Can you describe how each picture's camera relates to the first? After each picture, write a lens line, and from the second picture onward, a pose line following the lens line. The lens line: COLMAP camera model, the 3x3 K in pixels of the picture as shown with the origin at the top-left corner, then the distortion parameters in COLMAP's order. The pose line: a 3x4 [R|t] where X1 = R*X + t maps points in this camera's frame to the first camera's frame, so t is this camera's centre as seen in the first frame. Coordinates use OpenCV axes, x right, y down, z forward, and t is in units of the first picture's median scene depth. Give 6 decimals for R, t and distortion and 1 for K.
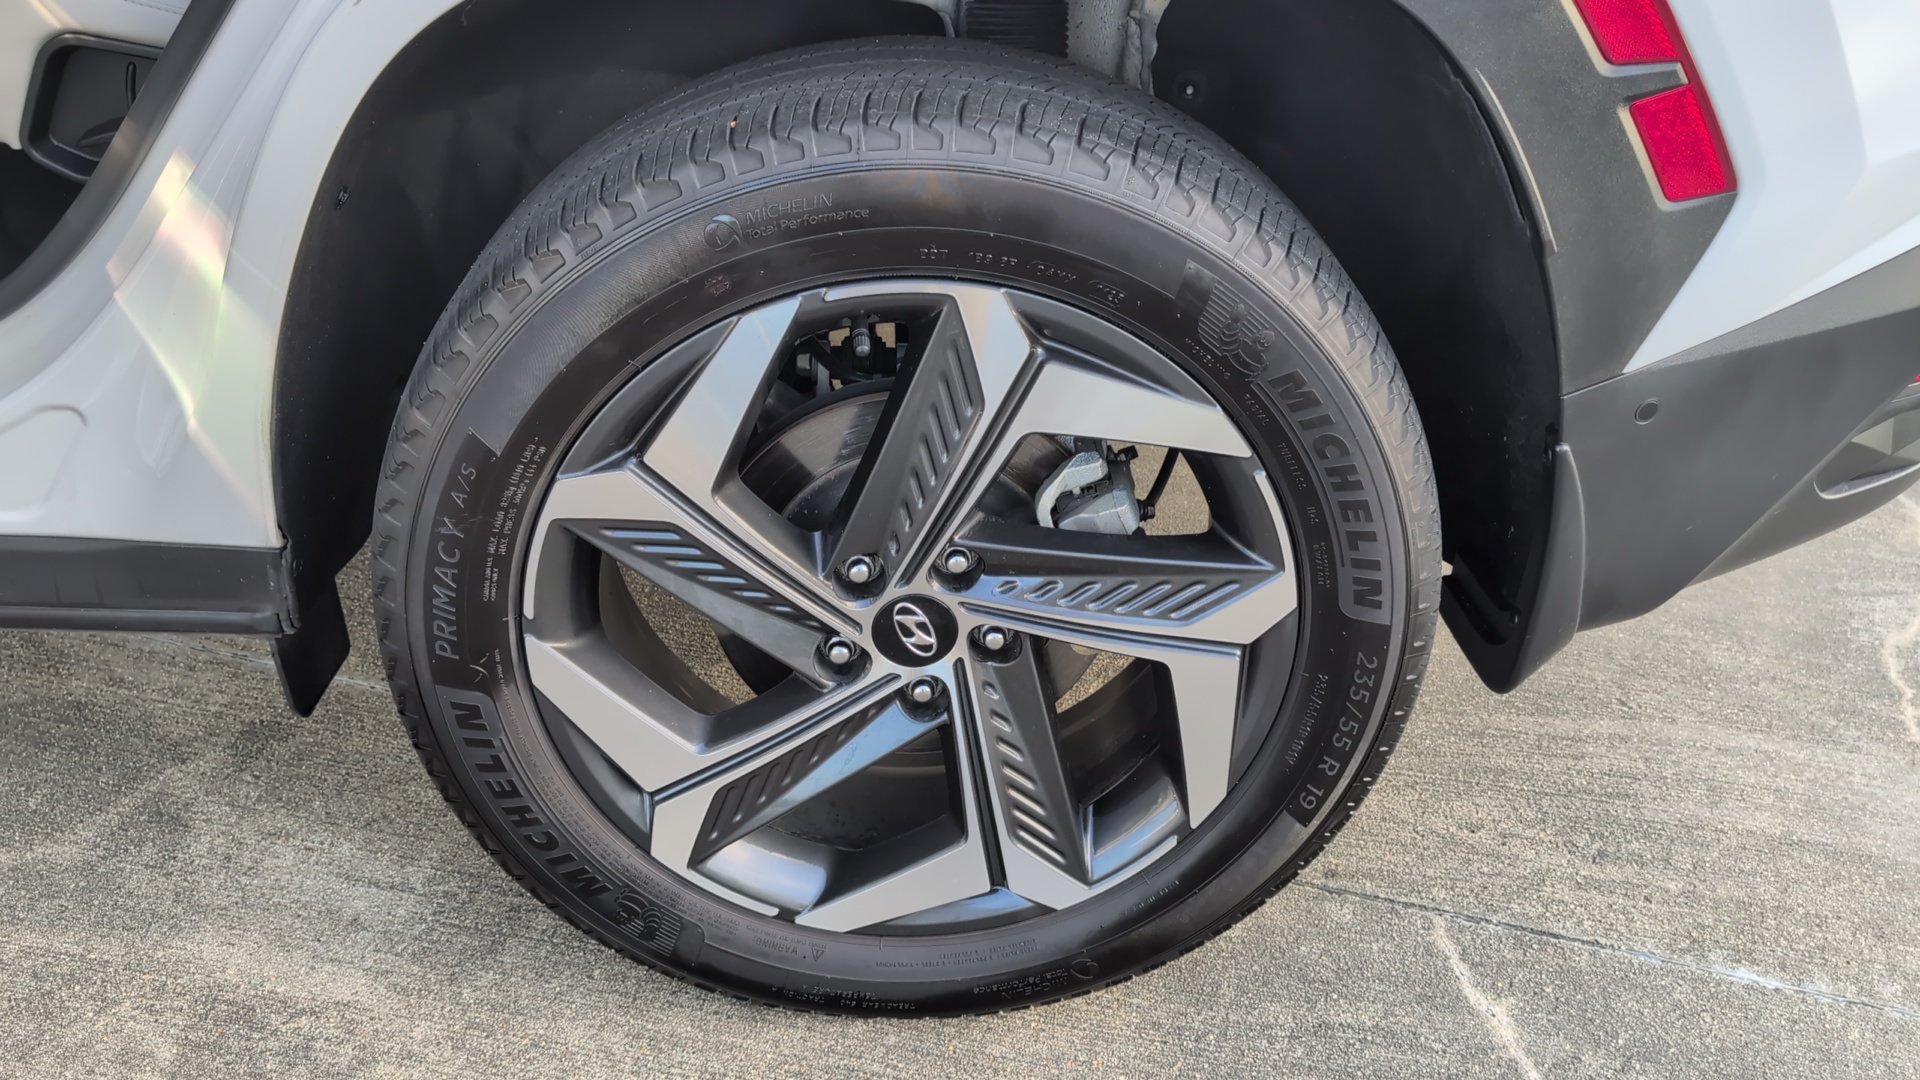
lens RADIAL K [[1629.2, 0, 960.0], [0, 1629.2, 540.0], [0, 0, 1]] dist [0.058172, -0.105305]
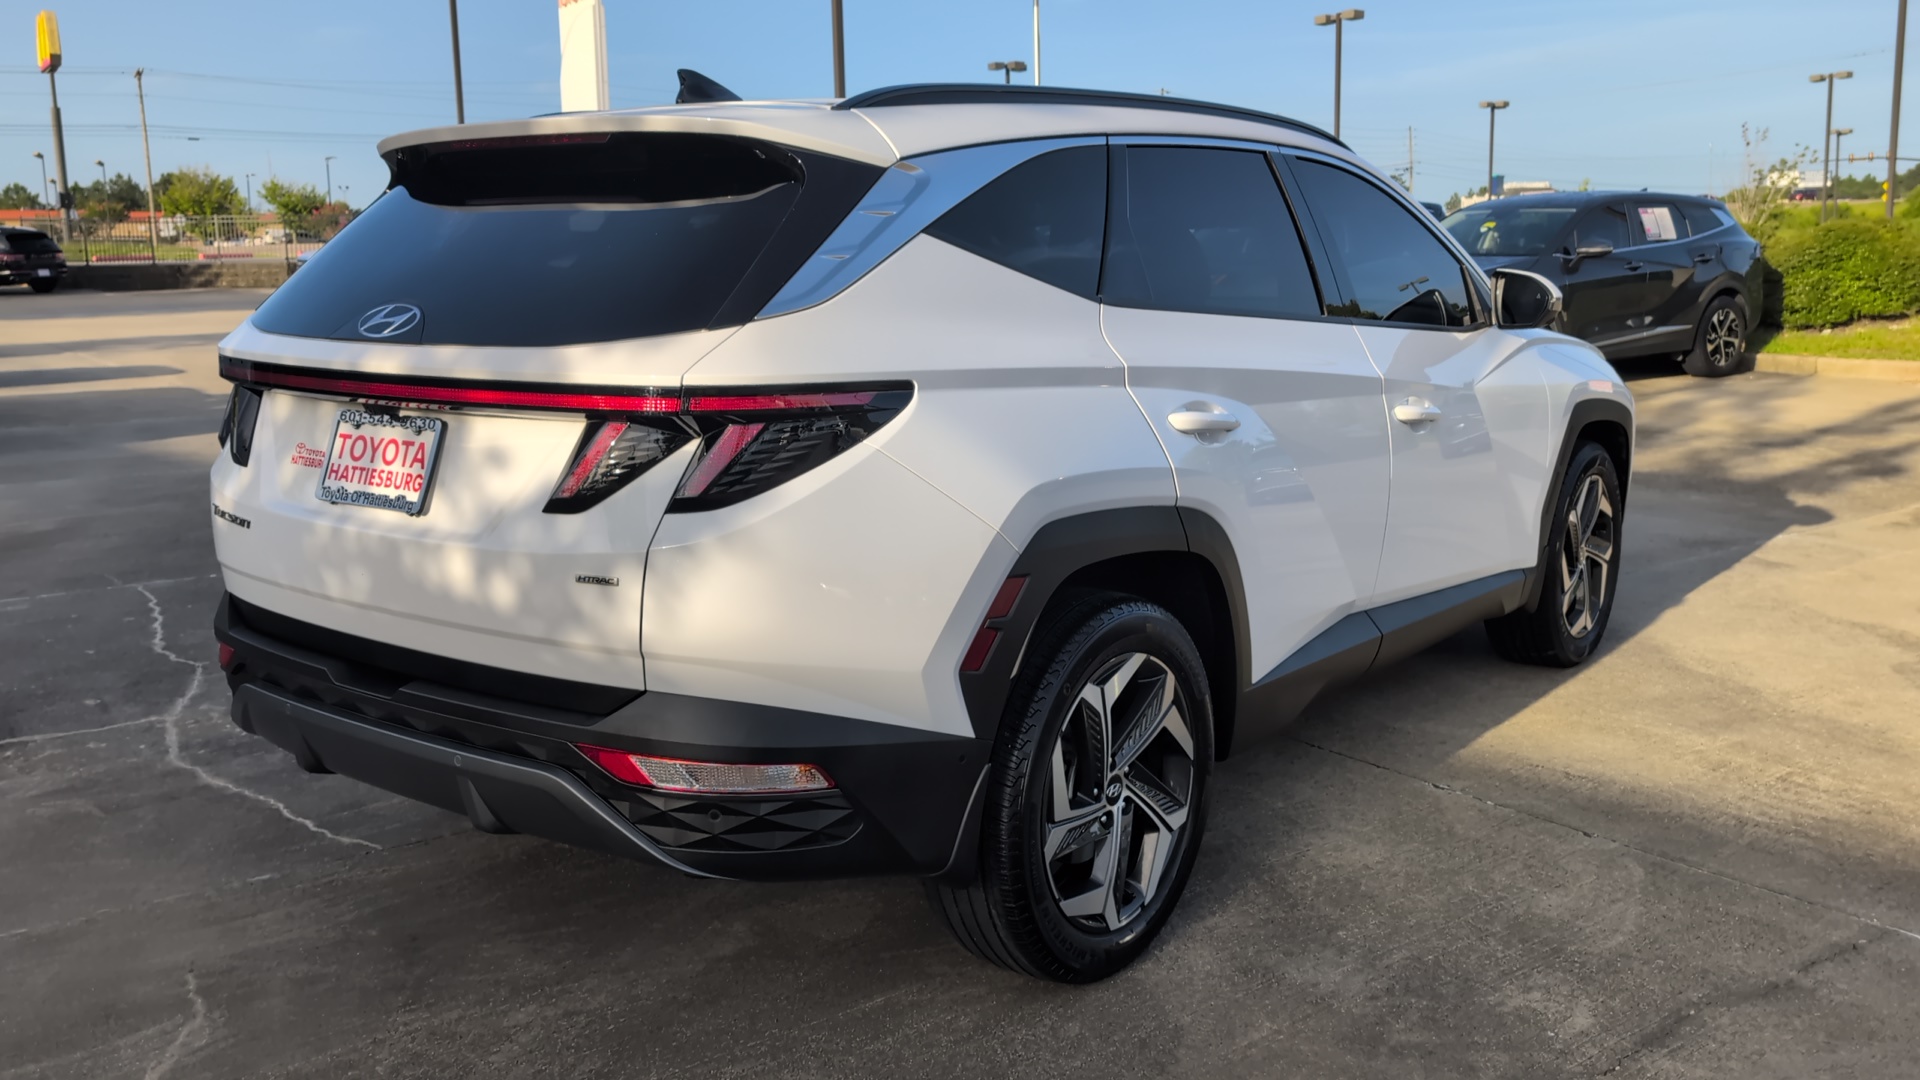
lens RADIAL K [[1610.4, 0, 972.8], [0, 1610.4, 562.5], [0, 0, 1]] dist [0.035559, -0.013376]
pose [[-0.641551, 0.097737, -0.760829, 2.083786], [-0.412471, 0.792301, 0.449586, -2.199456], [0.646746, 0.602251, -0.467988, 3.281118]]
